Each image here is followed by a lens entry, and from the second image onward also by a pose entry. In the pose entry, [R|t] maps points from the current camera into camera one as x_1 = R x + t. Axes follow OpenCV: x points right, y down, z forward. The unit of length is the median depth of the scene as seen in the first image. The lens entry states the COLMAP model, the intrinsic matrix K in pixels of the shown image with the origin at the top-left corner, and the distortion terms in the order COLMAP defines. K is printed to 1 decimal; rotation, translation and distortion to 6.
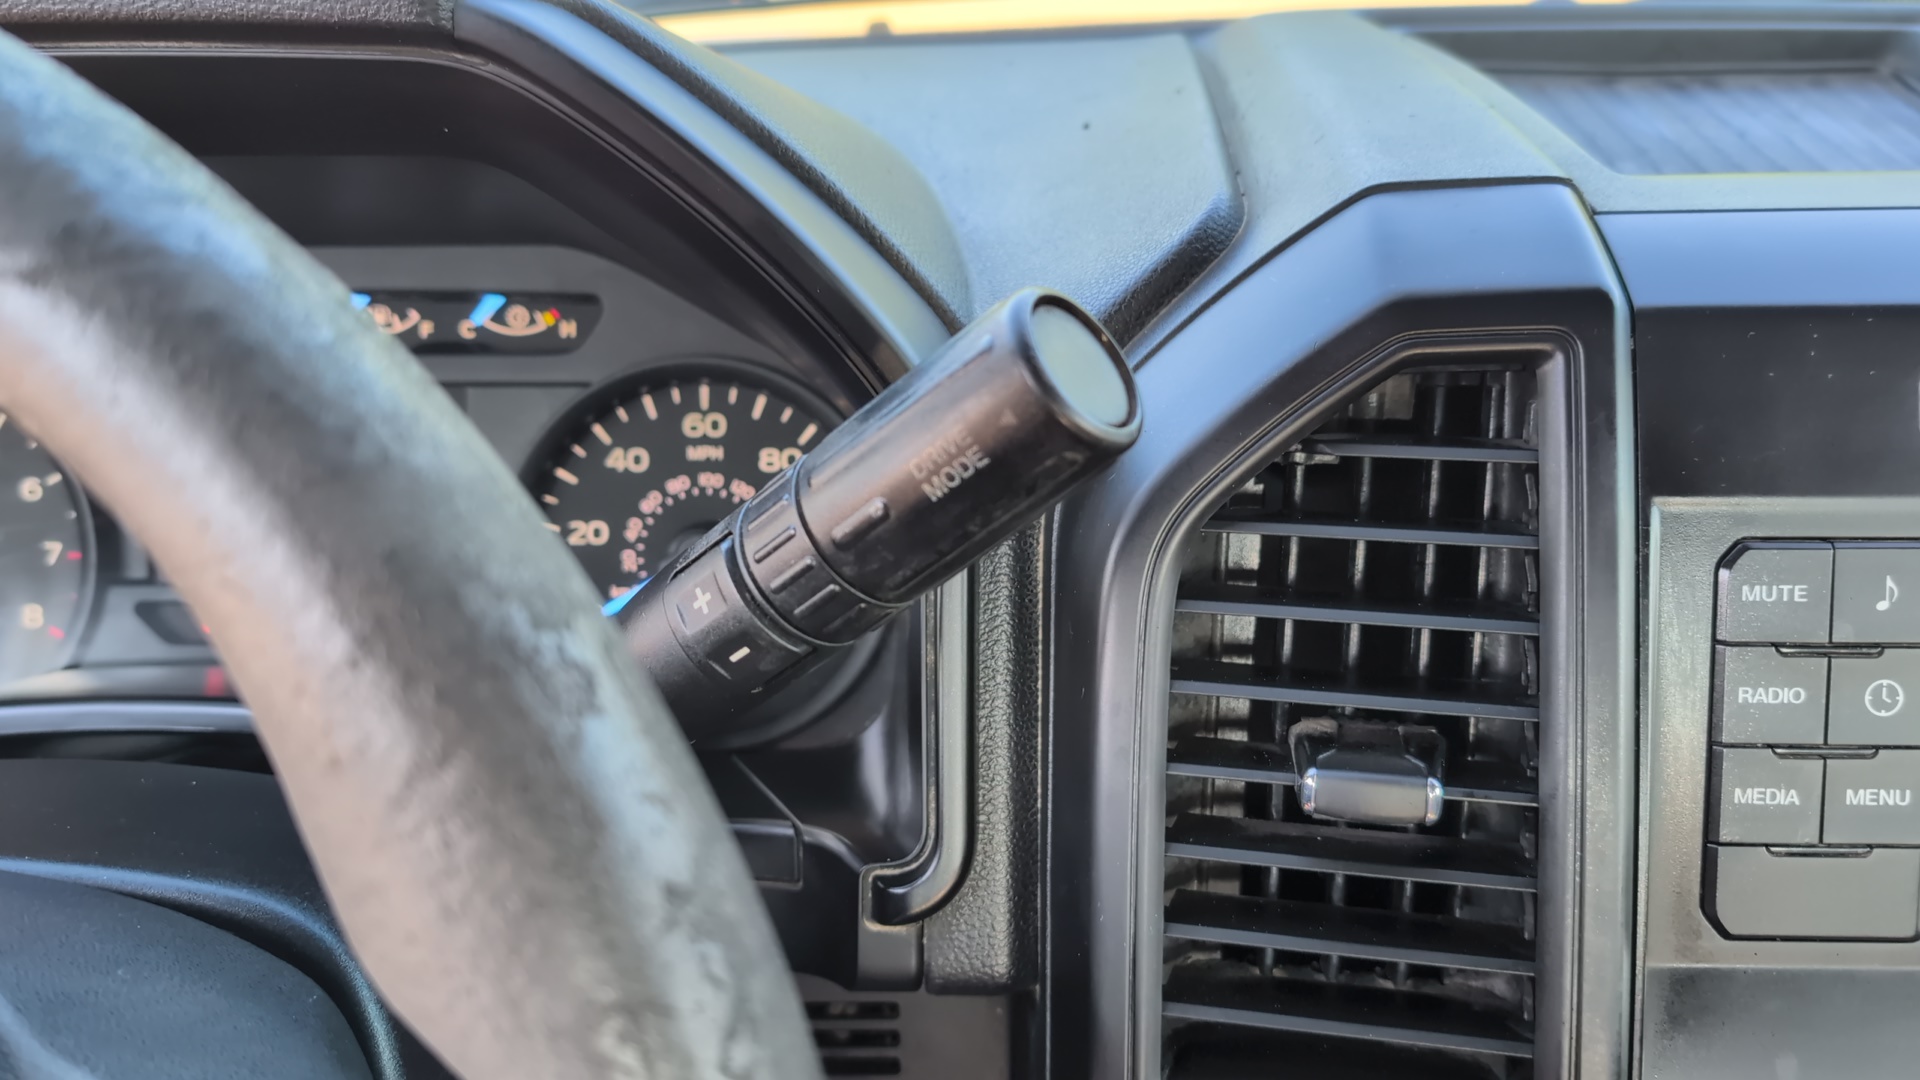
lens RADIAL K [[1645.7, 0, 966.7], [0, 1645.7, 519.4], [0, 0, 1]] dist [0.049210, -0.105899]
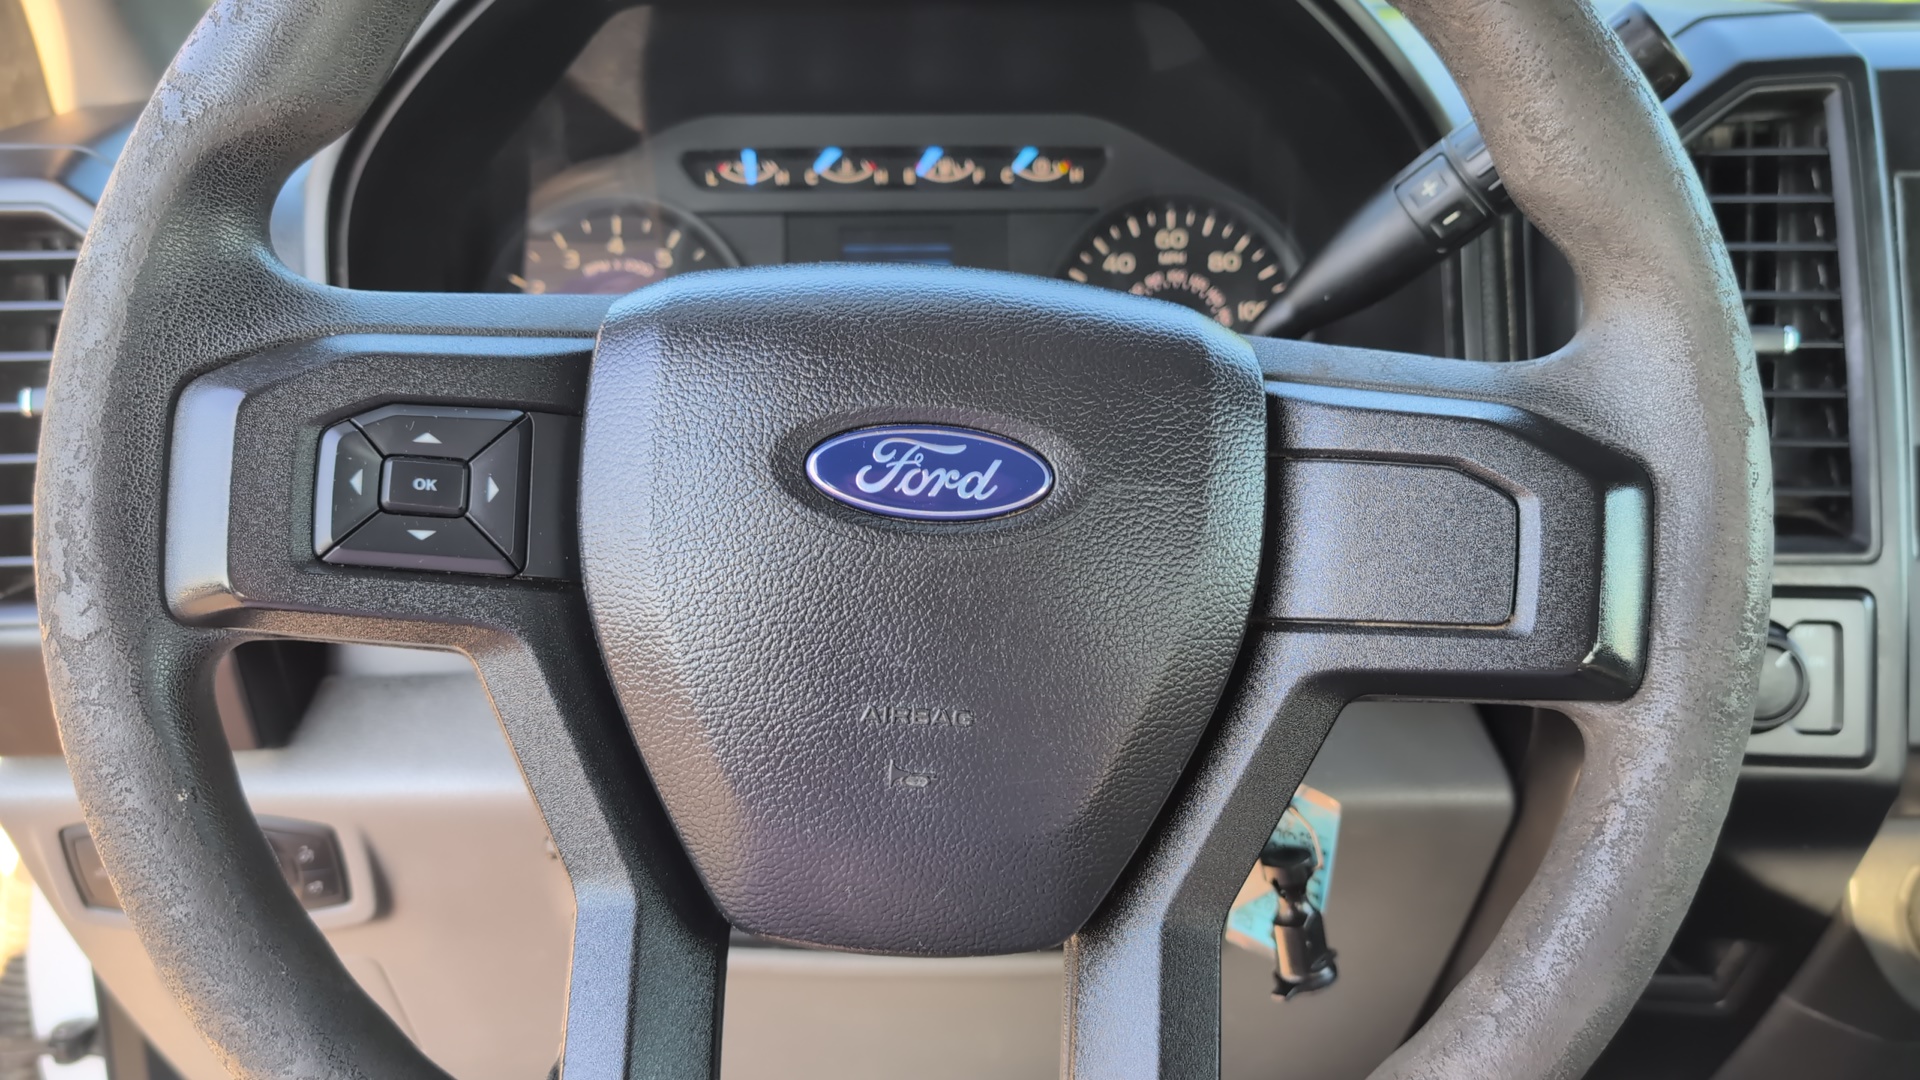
lens RADIAL K [[1645.7, 0, 948.6], [0, 1645.7, 544.2], [0, 0, 1]] dist [0.049210, -0.105899]
pose [[0.997218, -0.015089, 0.073004, -0.619150], [0.020761, 0.996770, -0.077575, 0.425697], [-0.071597, 0.078875, 0.994310, -0.547635]]
